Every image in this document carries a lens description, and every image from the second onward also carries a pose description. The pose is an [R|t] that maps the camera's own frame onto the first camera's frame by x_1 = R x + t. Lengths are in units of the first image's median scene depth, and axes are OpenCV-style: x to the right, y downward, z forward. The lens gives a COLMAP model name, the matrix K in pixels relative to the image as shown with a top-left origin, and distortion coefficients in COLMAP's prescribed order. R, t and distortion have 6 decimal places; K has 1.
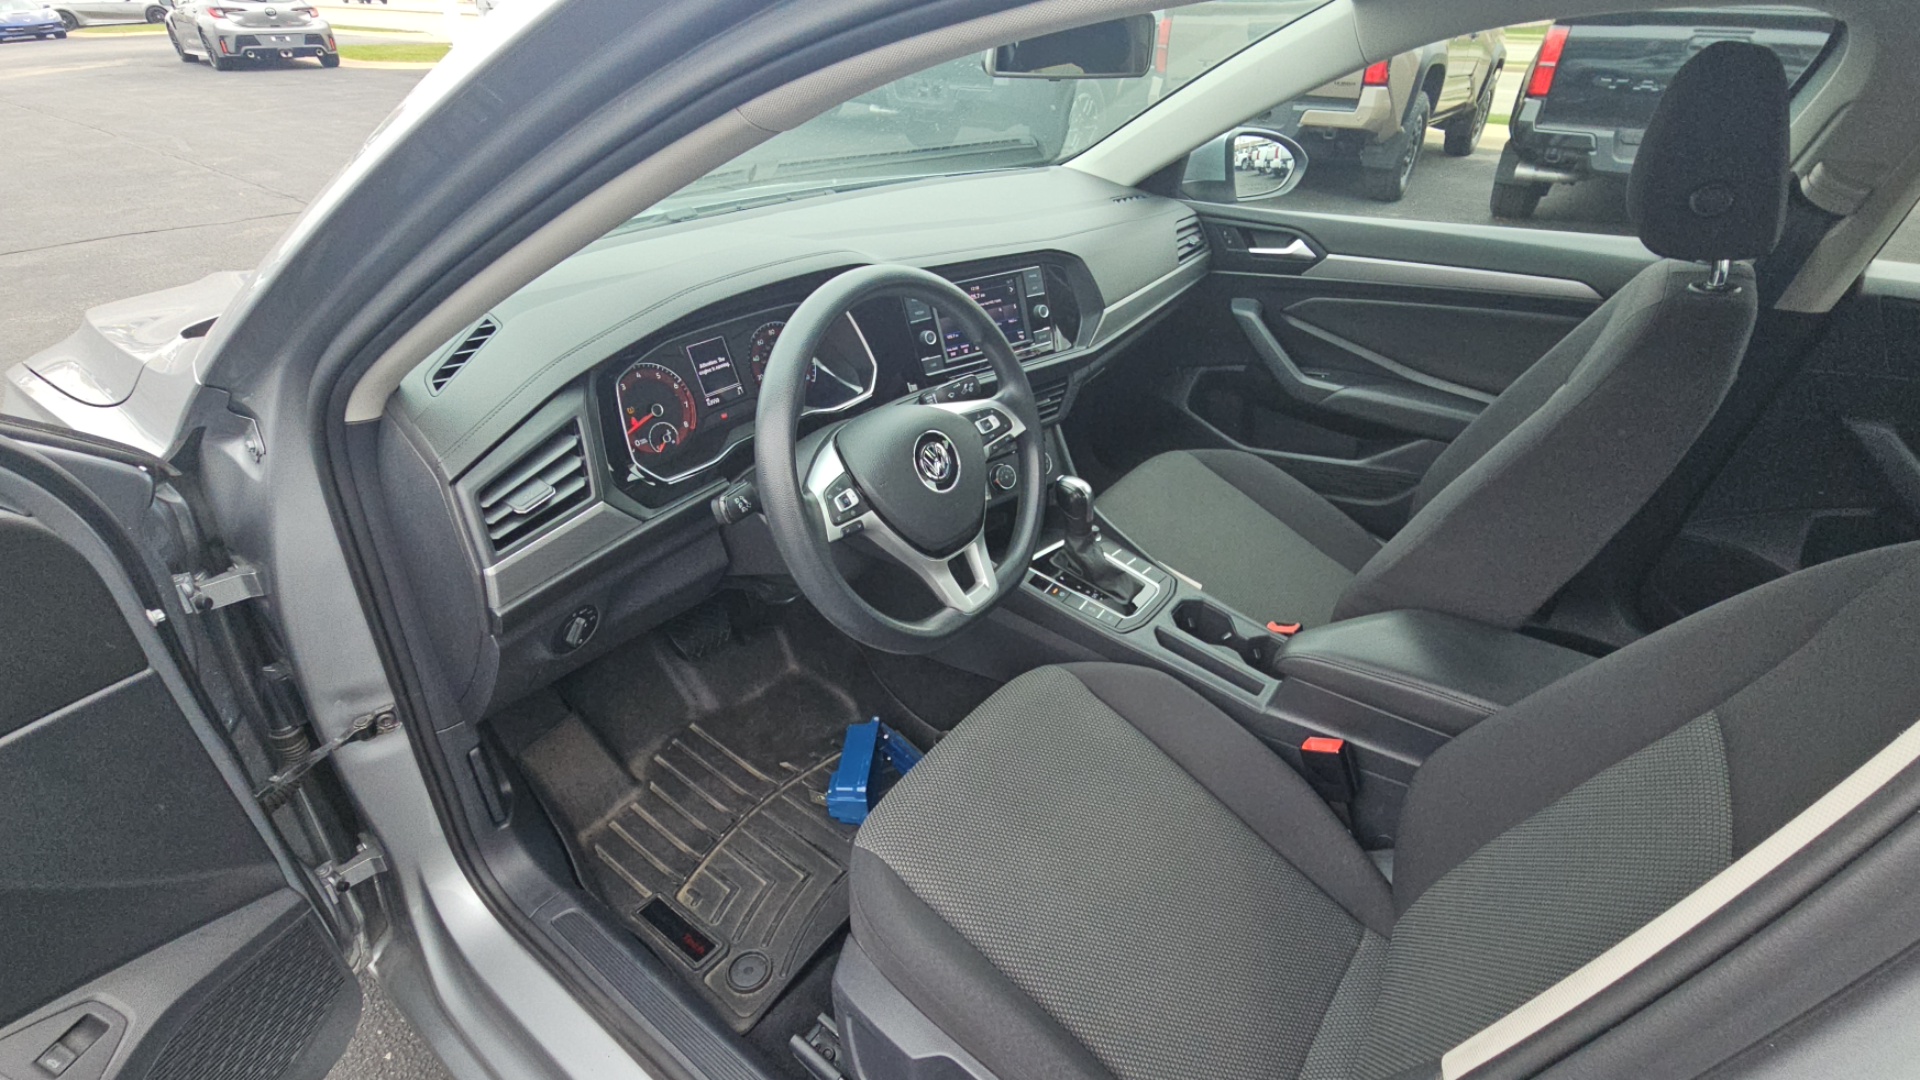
lens RADIAL K [[859.4, 0, 977.4], [0, 859.4, 541.4], [0, 0, 1]] dist [0.007272, -0.006796]
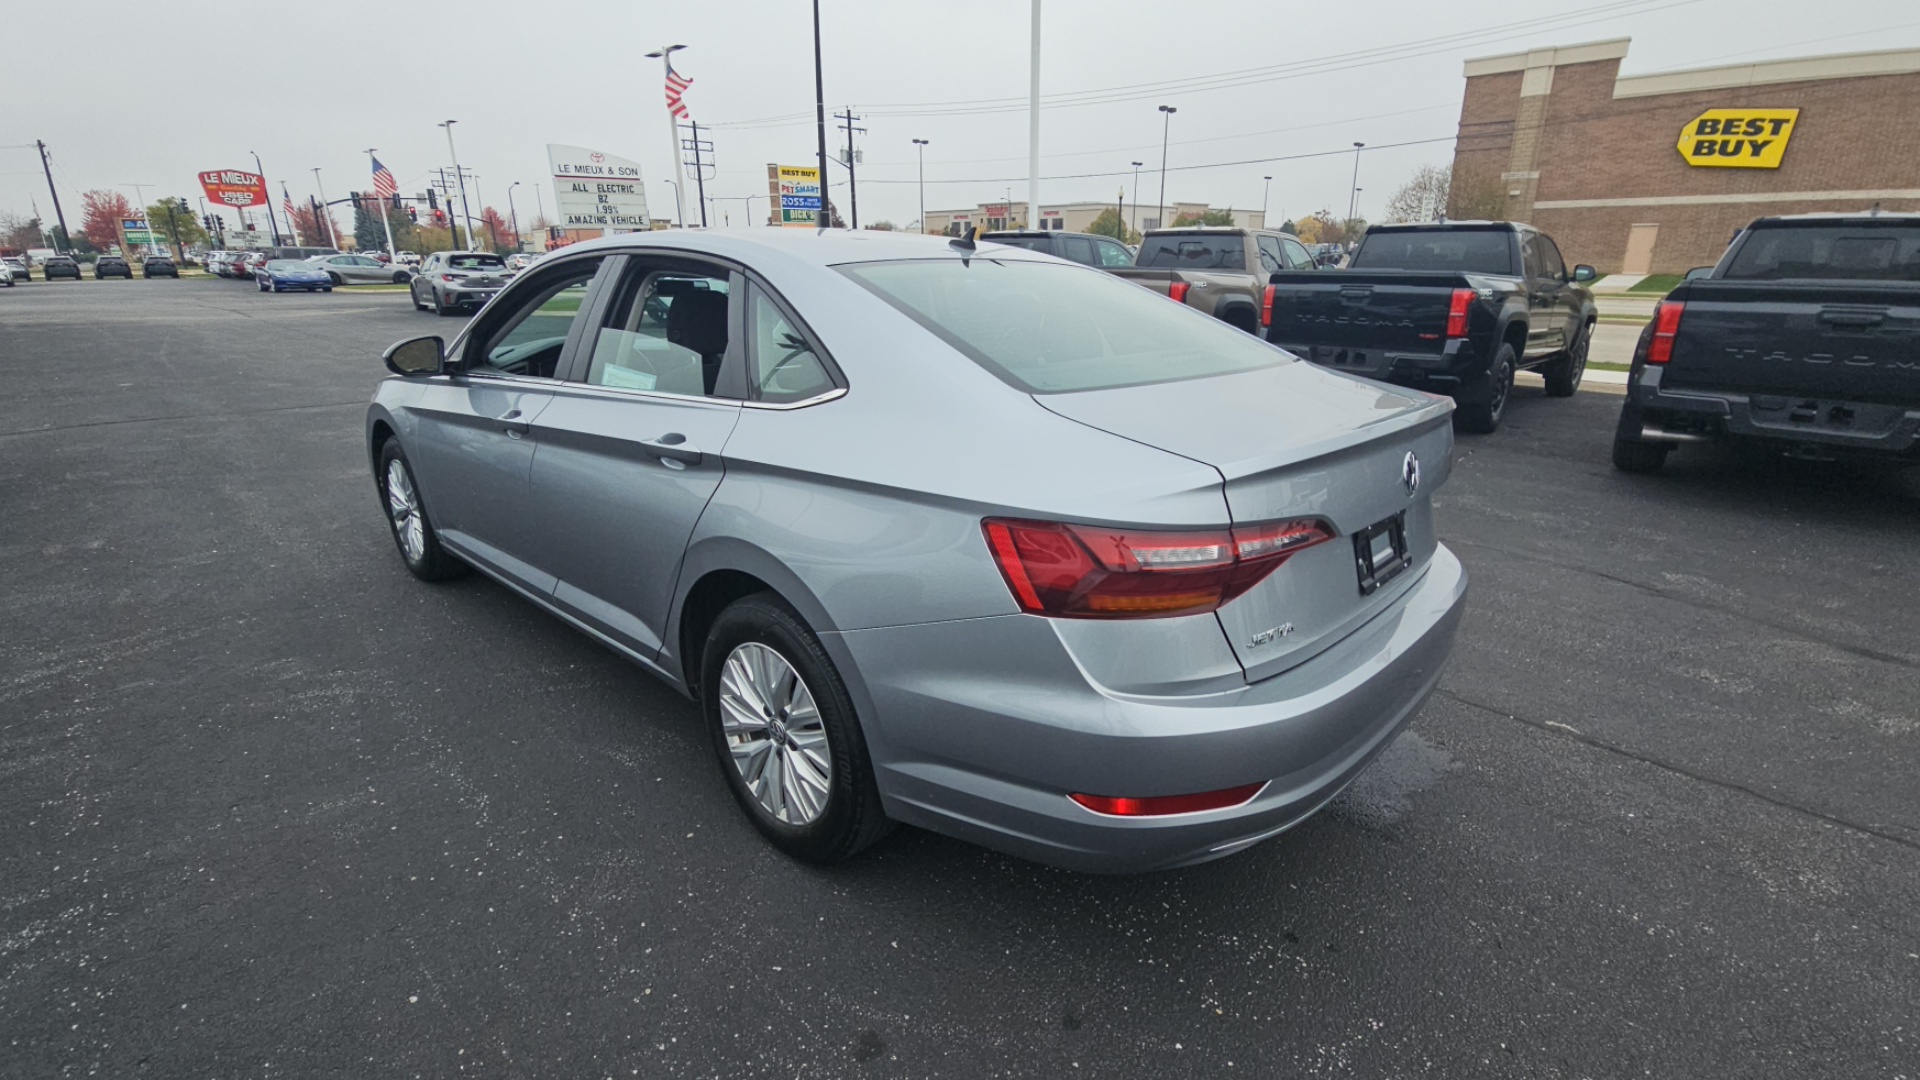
lens RADIAL K [[859.4, 0, 981.9], [0, 859.4, 545.7], [0, 0, 1]] dist [0.007272, -0.006796]
pose [[0.993937, 0.028123, -0.106298, 1.397091], [-0.053016, 0.969517, -0.239220, 0.992245], [0.096330, 0.243405, 0.965129, -1.648675]]
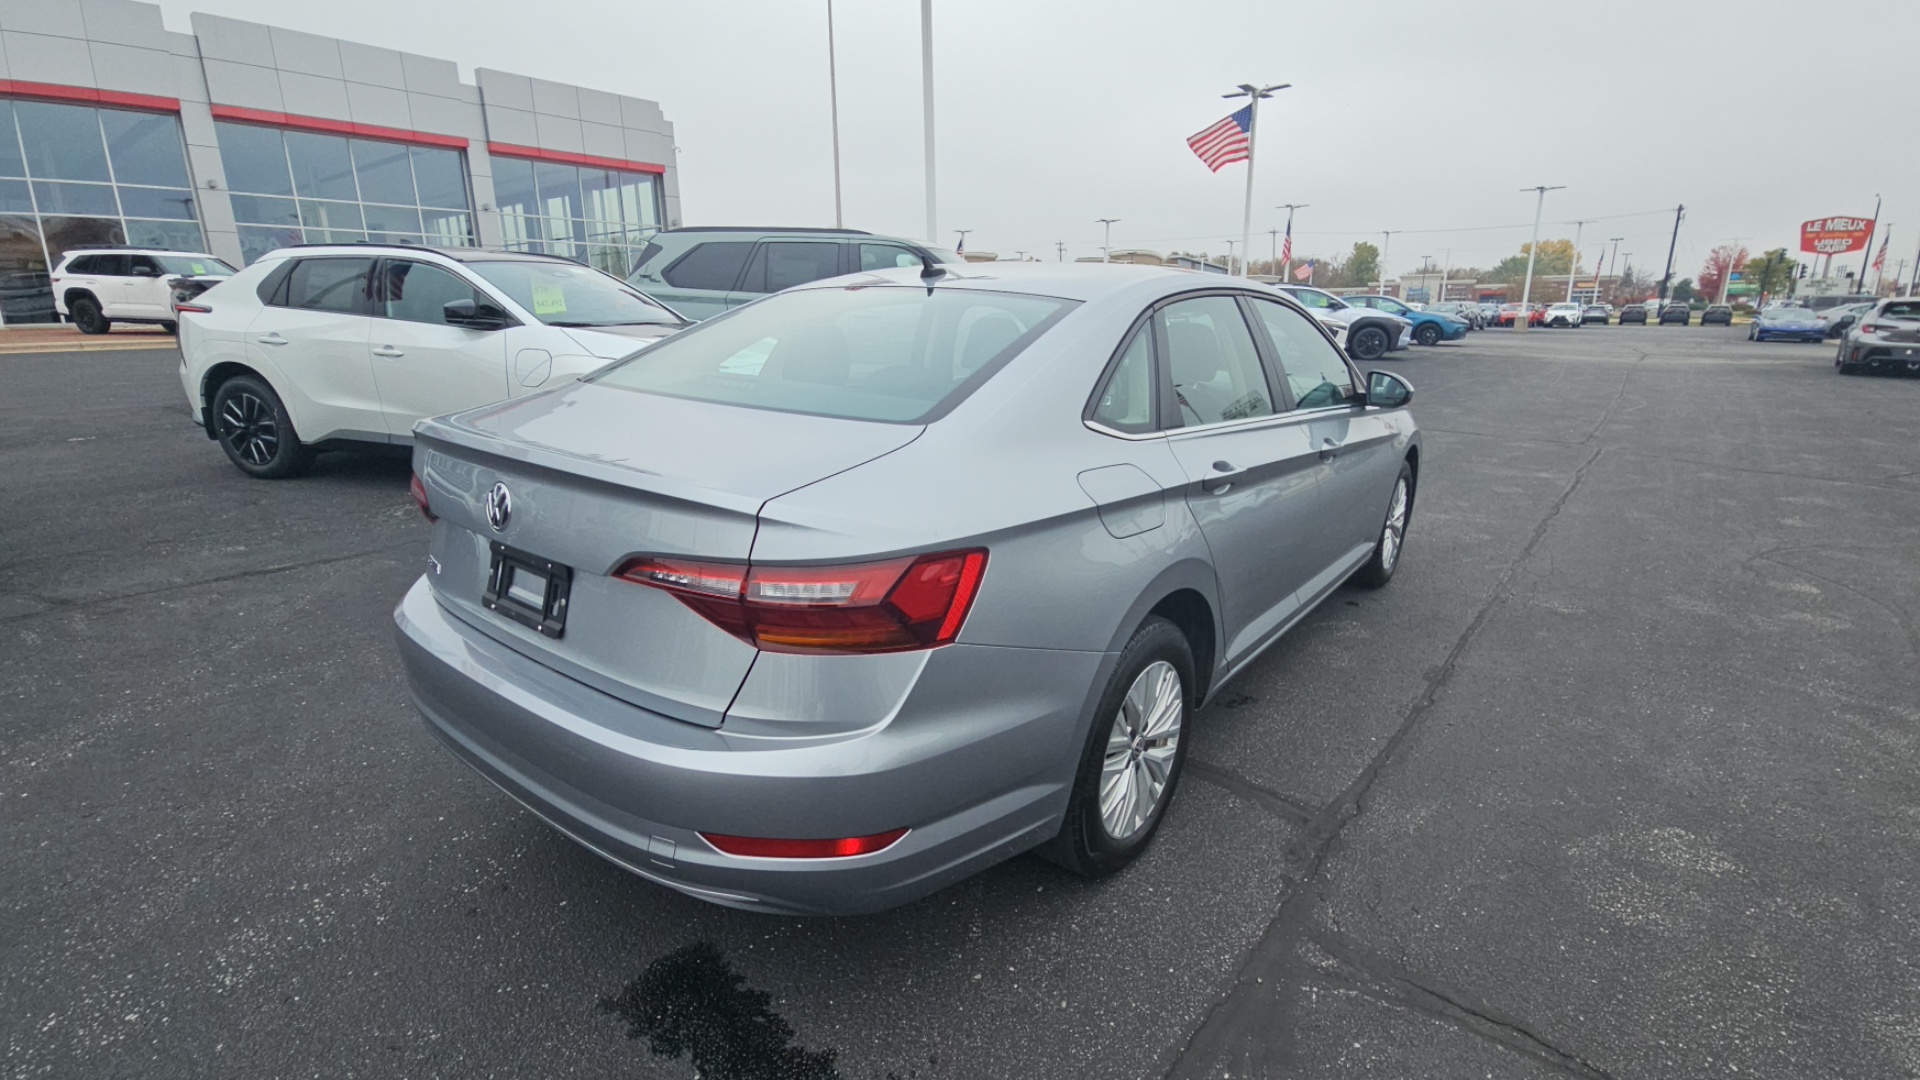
lens RADIAL K [[859.4, 0, 972.4], [0, 859.4, 538.6], [0, 0, 1]] dist [0.007272, -0.006796]
pose [[-0.013813, 0.253424, -0.967257, 3.208630], [-0.538094, 0.813448, 0.220810, -0.137074], [0.842771, 0.523525, 0.125130, 0.233482]]
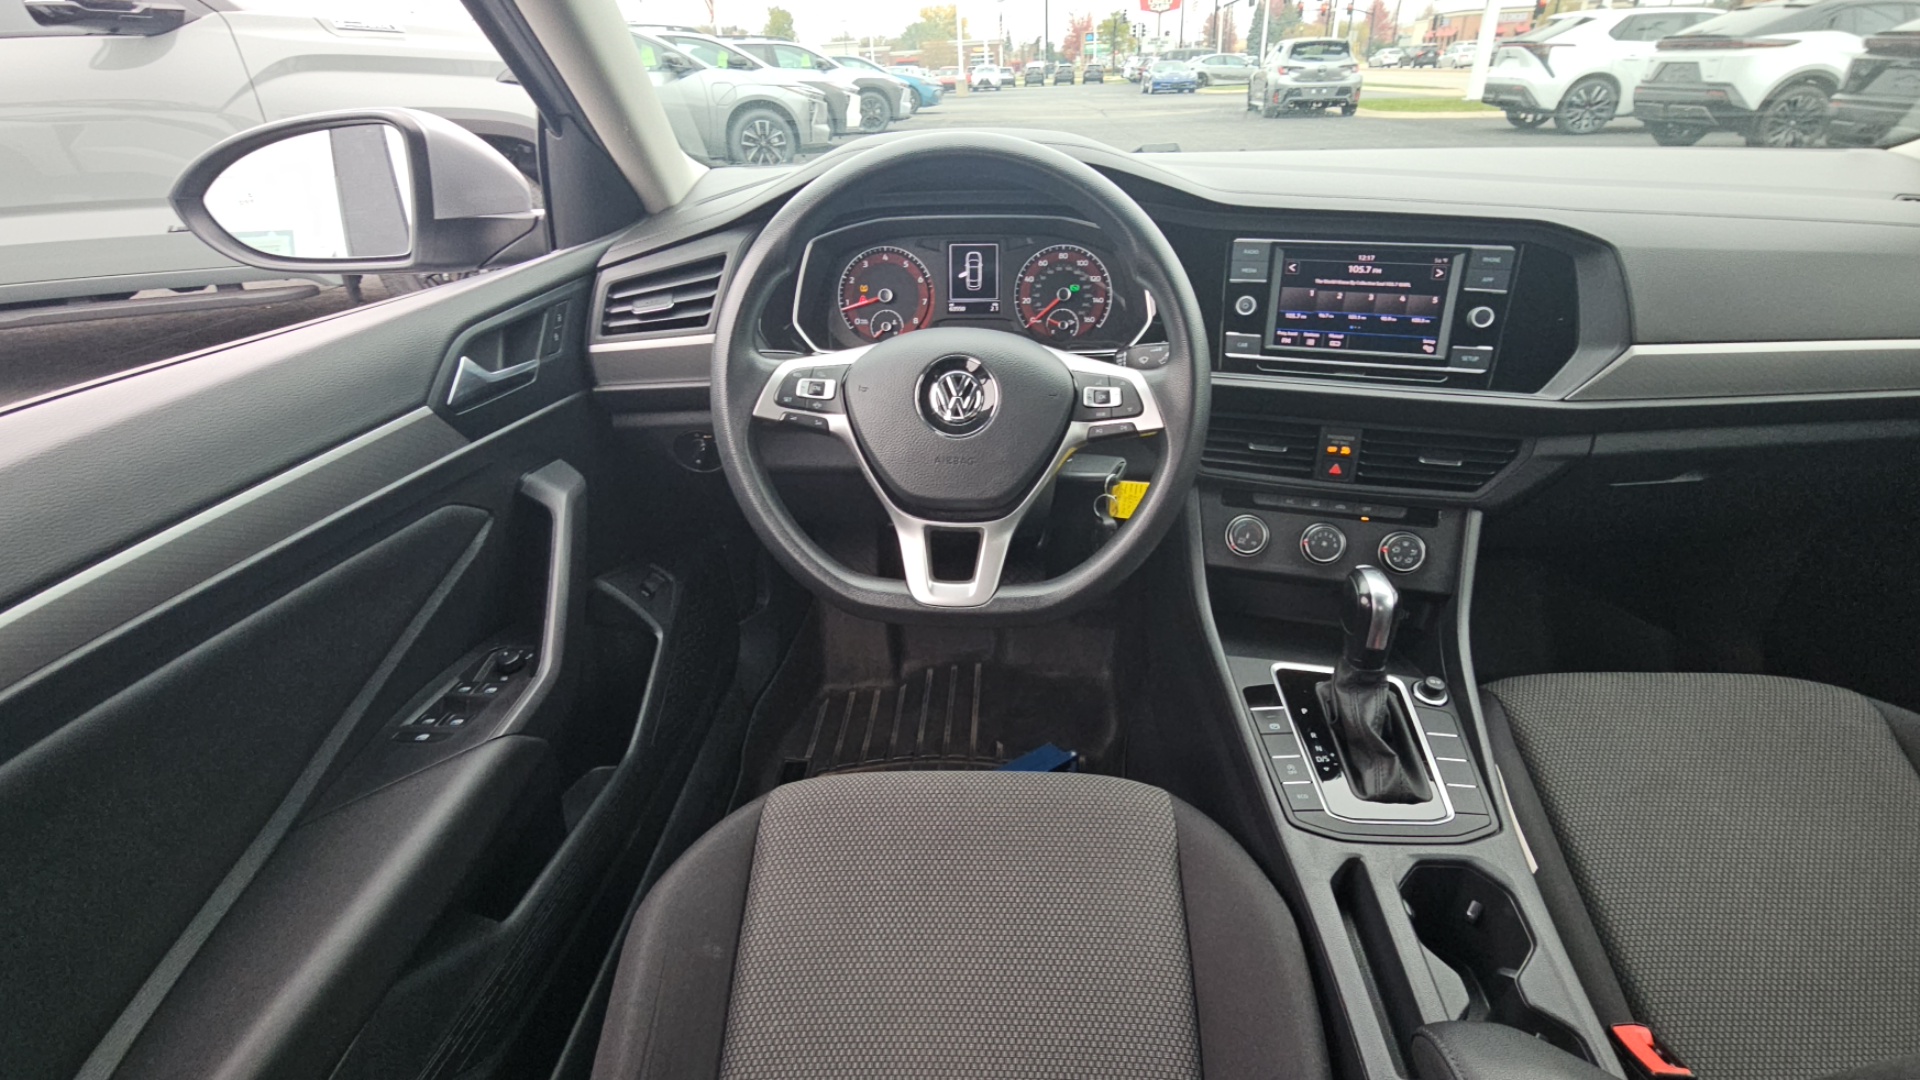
lens RADIAL K [[859.4, 0, 980.4], [0, 859.4, 549.3], [0, 0, 1]] dist [0.007272, -0.006796]
pose [[0.558955, 0.377563, -0.738251, 0.398242], [-0.411646, 0.899211, 0.148212, -0.062834], [0.719803, 0.221054, 0.658041, 0.379142]]
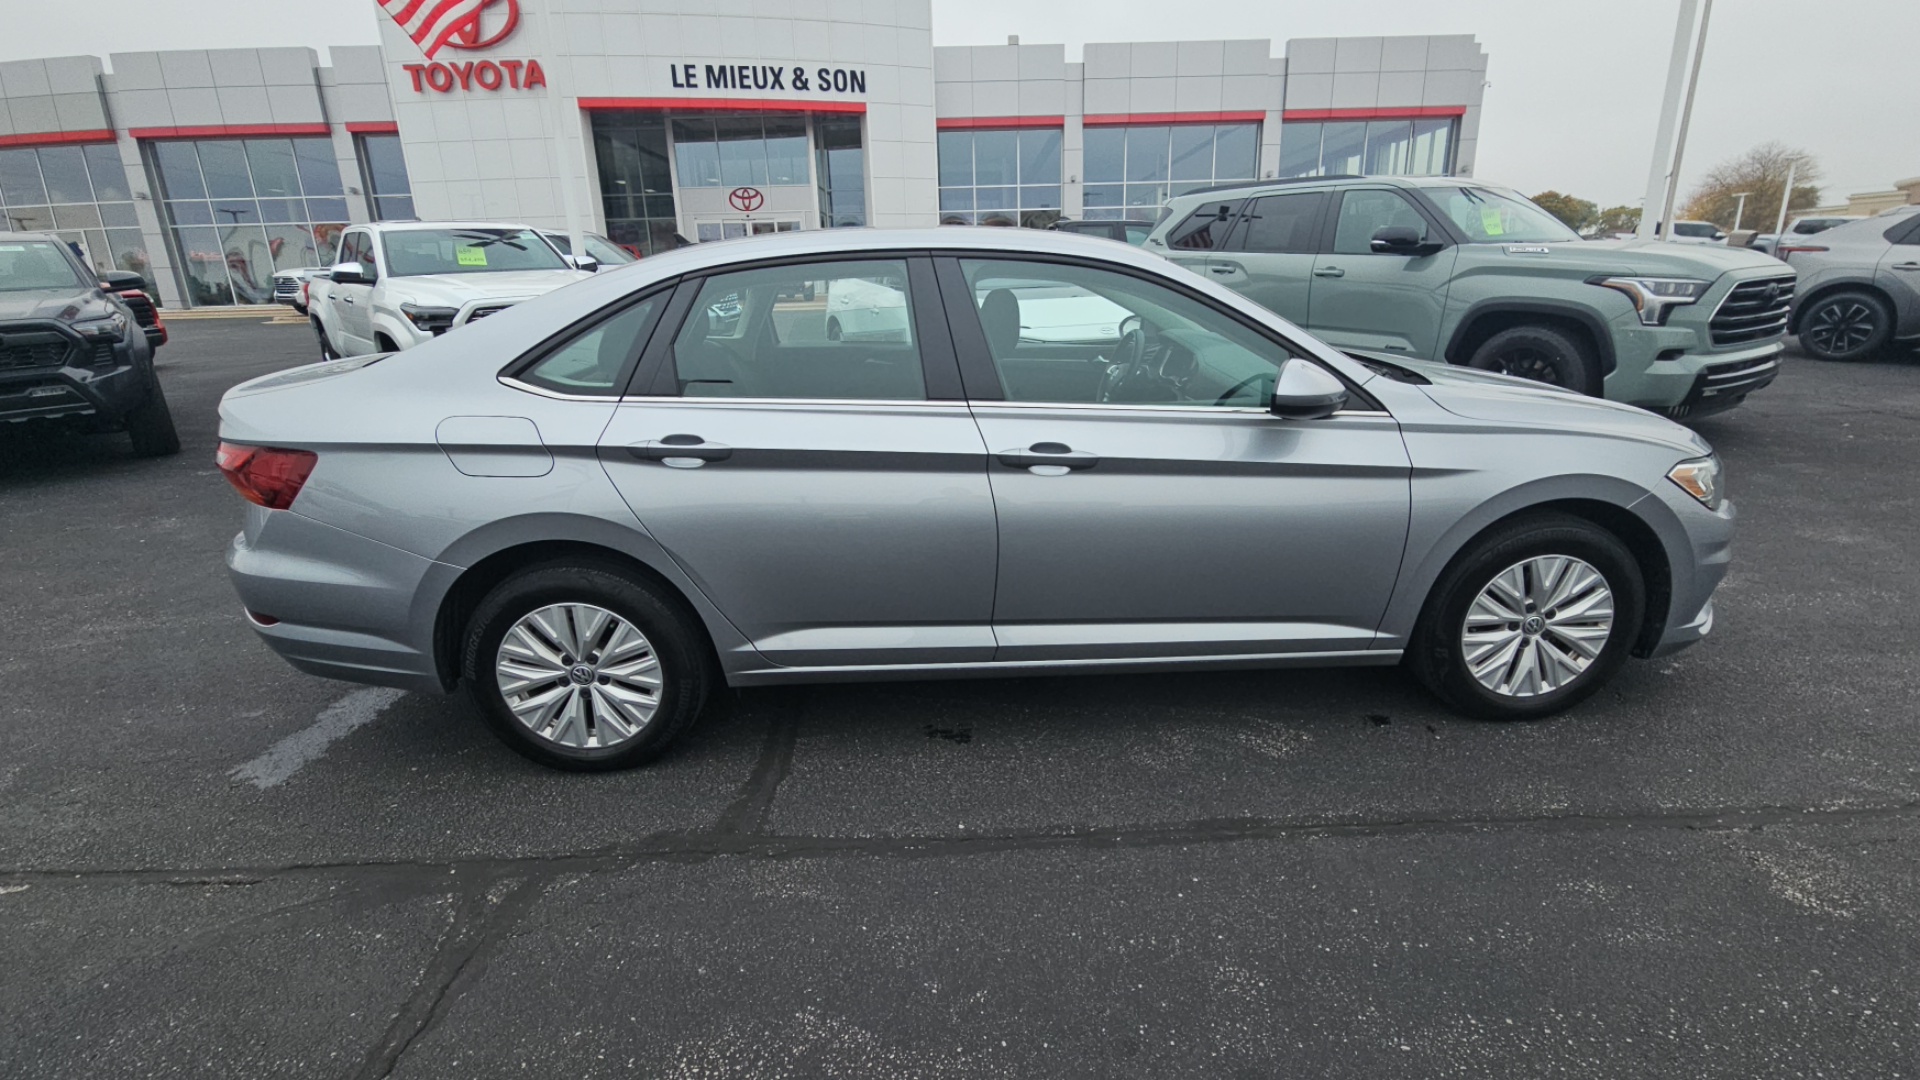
lens RADIAL K [[859.4, 0, 975.0], [0, 859.4, 536.7], [0, 0, 1]] dist [0.007272, -0.006796]
pose [[-0.776133, 0.194804, -0.599724, 2.063060], [-0.322442, 0.694725, 0.642953, -1.338635], [0.541893, 0.692393, -0.476386, 2.128112]]
